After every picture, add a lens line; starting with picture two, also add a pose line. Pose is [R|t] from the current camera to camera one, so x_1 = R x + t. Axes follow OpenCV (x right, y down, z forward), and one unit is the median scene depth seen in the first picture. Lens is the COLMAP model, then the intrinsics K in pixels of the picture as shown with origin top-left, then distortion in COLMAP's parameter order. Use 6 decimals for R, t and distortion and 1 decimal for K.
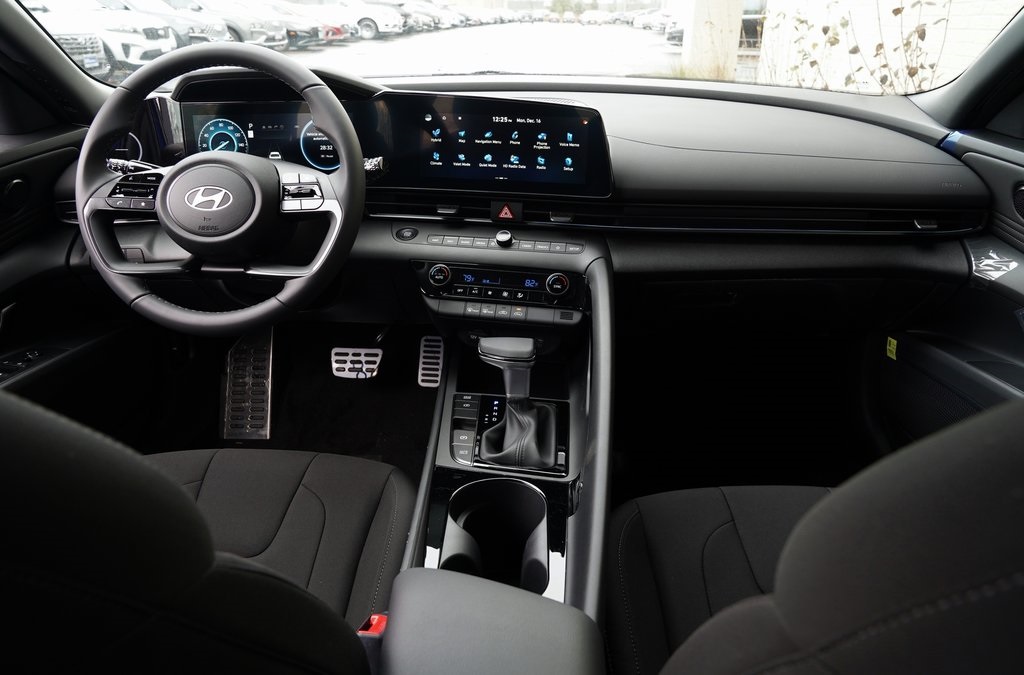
lens RADIAL K [[730.0, 0, 512.0], [0, 730.0, 337.5], [0, 0, 1]] dist [-0.077106, 0.000320]
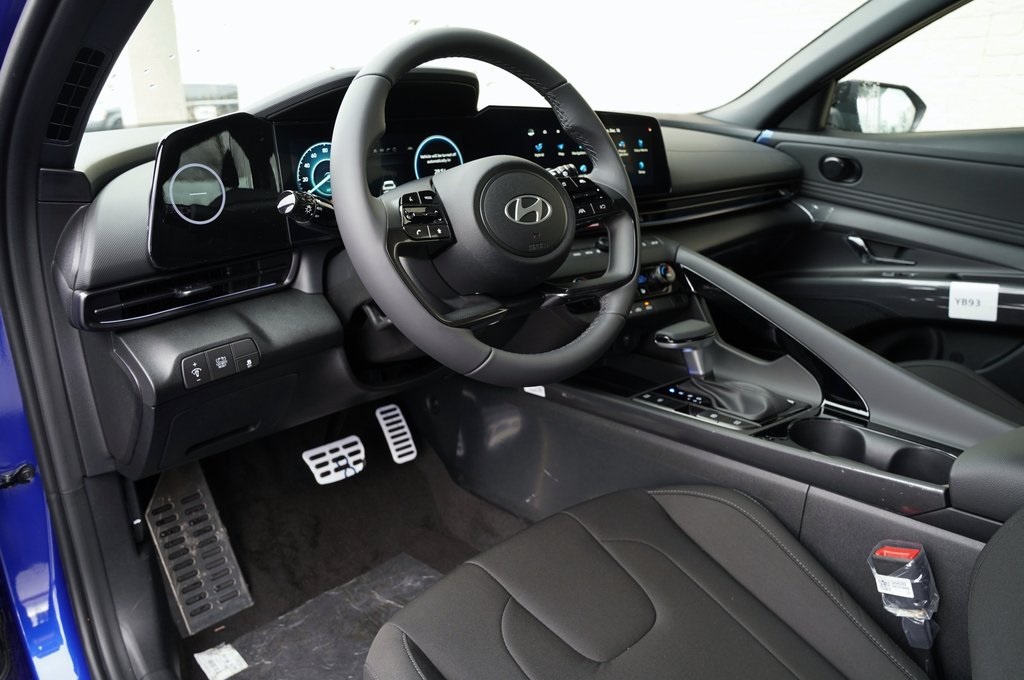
lens RADIAL K [[717.3, 0, 510.9], [0, 717.3, 324.9], [0, 0, 1]] dist [-0.094780, 0.001873]
pose [[0.695375, -0.214495, 0.685890, -0.813345], [0.304425, 0.952475, -0.010772, -0.056604], [-0.650983, 0.216293, 0.727625, 0.374068]]
